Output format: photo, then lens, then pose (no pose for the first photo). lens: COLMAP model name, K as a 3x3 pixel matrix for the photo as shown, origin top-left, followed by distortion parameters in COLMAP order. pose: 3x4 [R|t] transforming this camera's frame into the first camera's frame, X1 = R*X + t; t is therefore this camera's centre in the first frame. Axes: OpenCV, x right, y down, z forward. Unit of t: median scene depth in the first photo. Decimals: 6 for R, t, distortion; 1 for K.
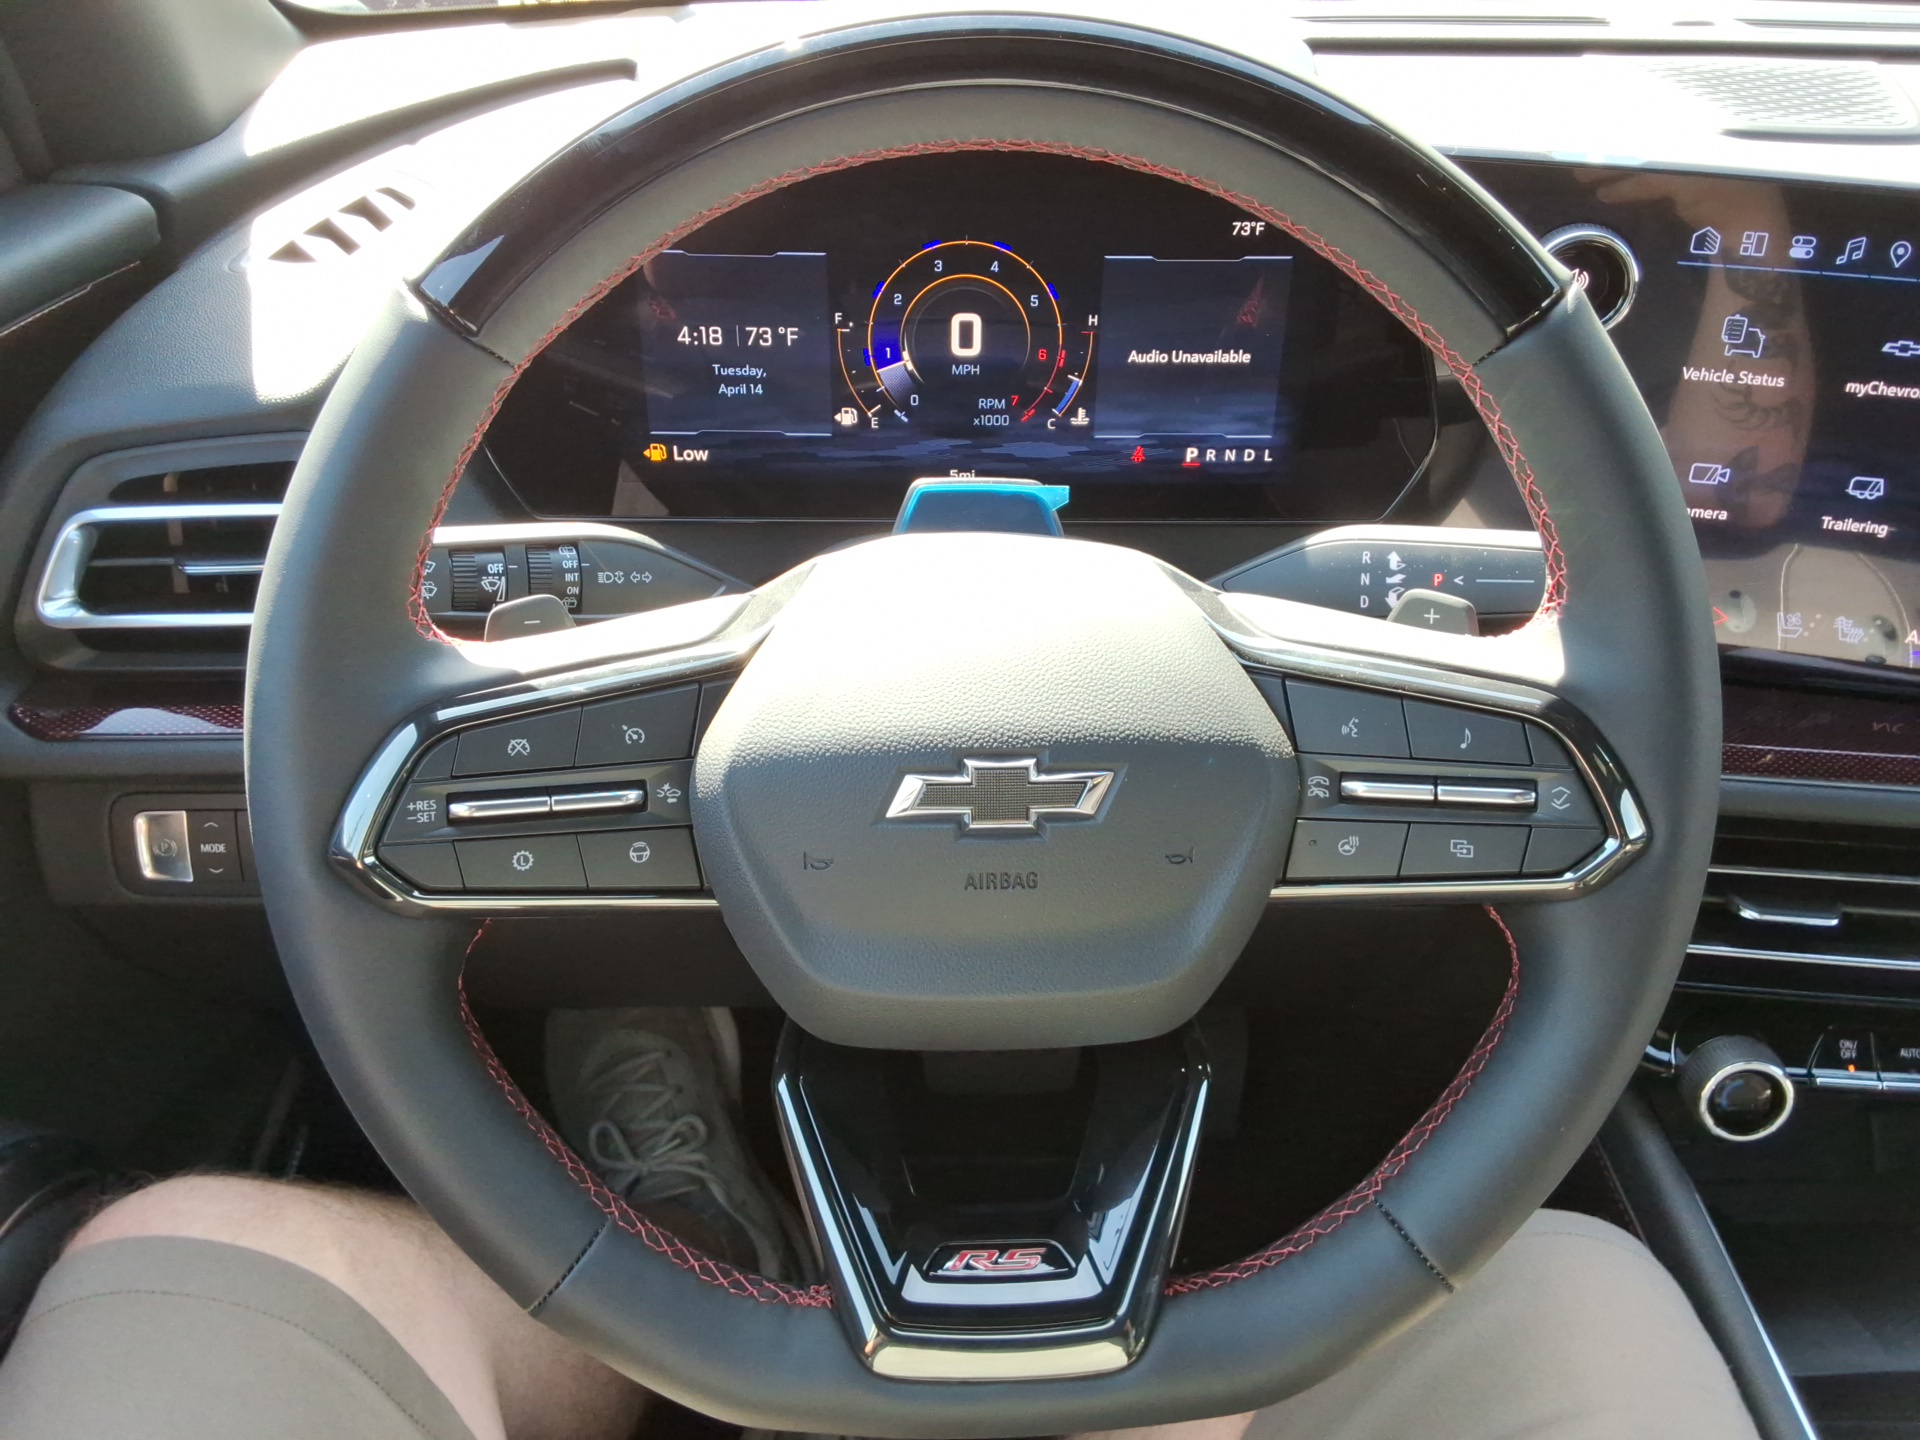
lens RADIAL K [[1560.9, 0, 981.0], [0, 1560.9, 699.2], [0, 0, 1]] dist [0.136211, -0.225127]
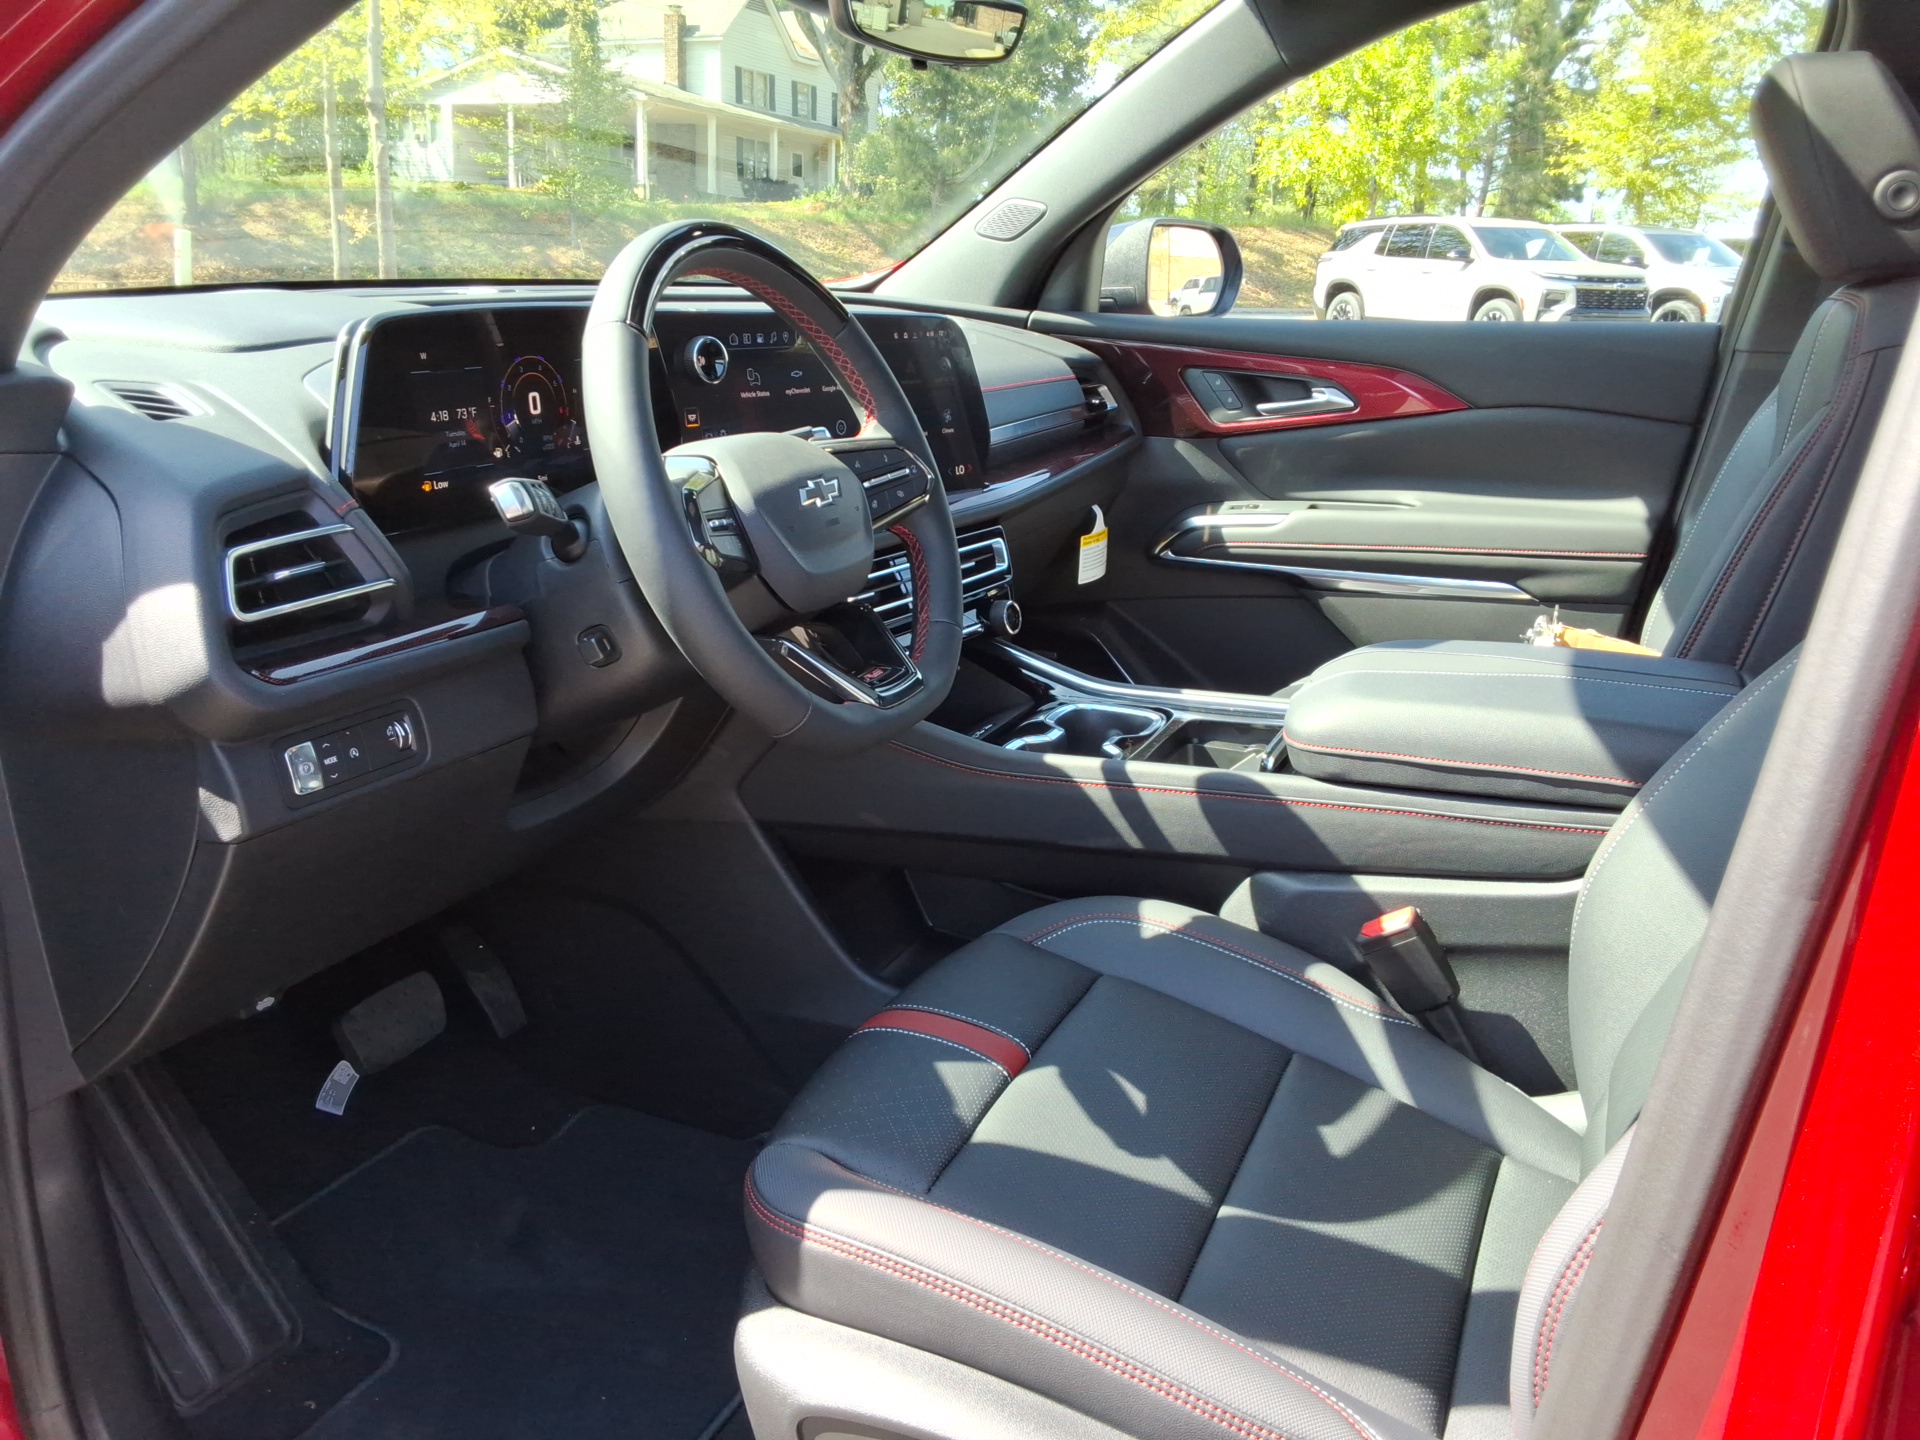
lens RADIAL K [[1537.1, 0, 966.0], [0, 1537.1, 717.9], [0, 0, 1]] dist [0.097892, -0.141533]
pose [[0.445052, -0.269937, 0.853852, -1.544146], [0.446194, 0.893543, 0.049916, 0.266315], [-0.776428, 0.358768, 0.518117, -0.288676]]
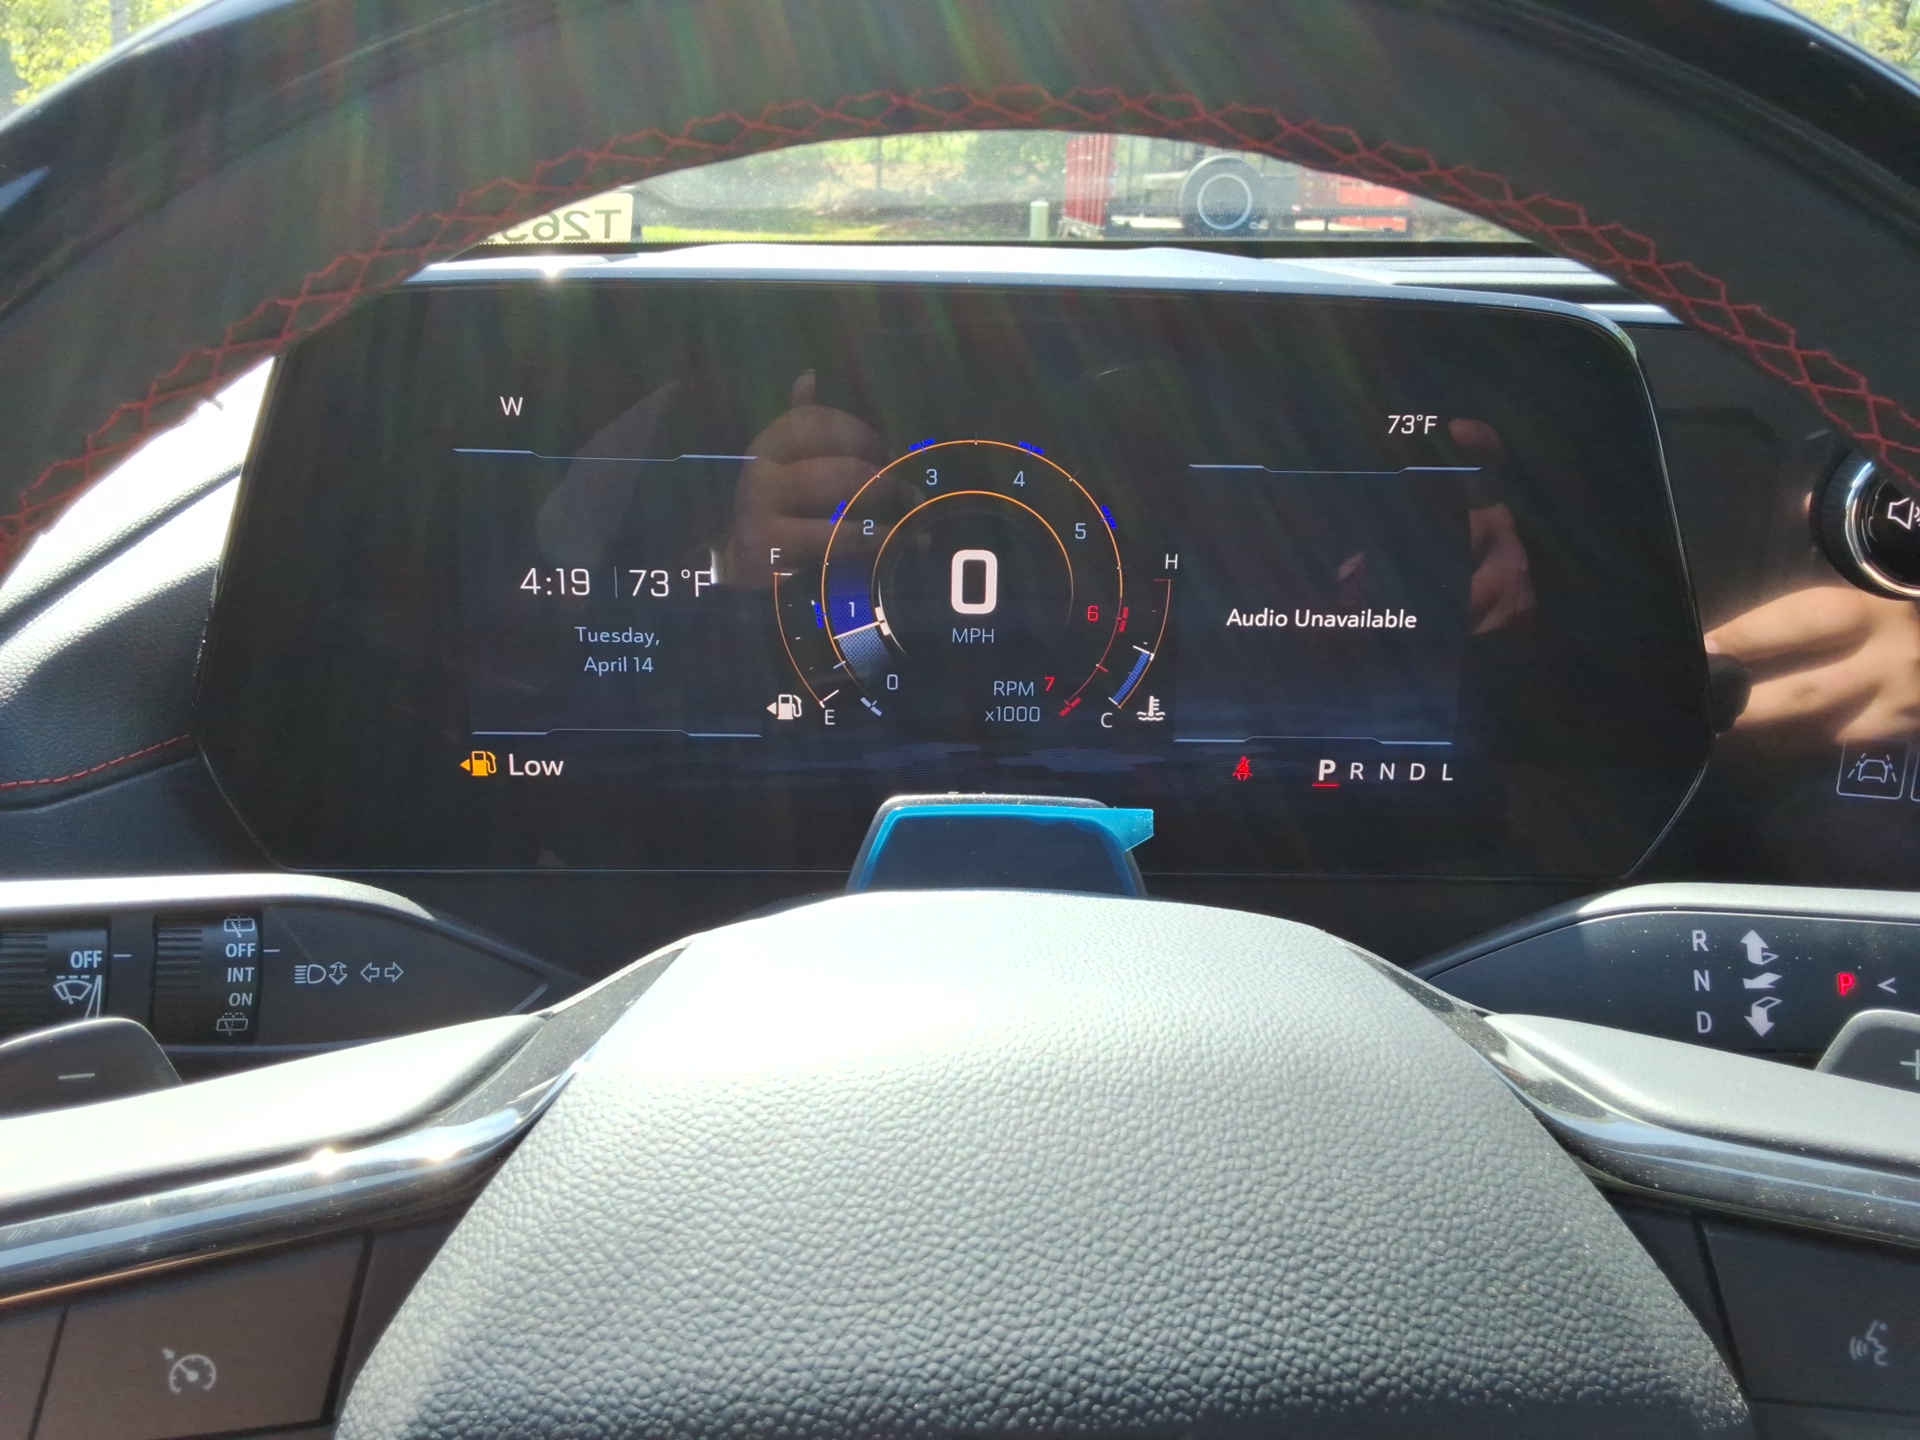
lens RADIAL K [[1560.9, 0, 981.0], [0, 1560.9, 699.2], [0, 0, 1]] dist [0.136211, -0.225127]
pose [[0.999987, 0.003542, 0.003645, -0.008866], [-0.002618, 0.973691, -0.227856, -0.039842], [-0.004356, 0.227843, 0.973688, 0.390134]]
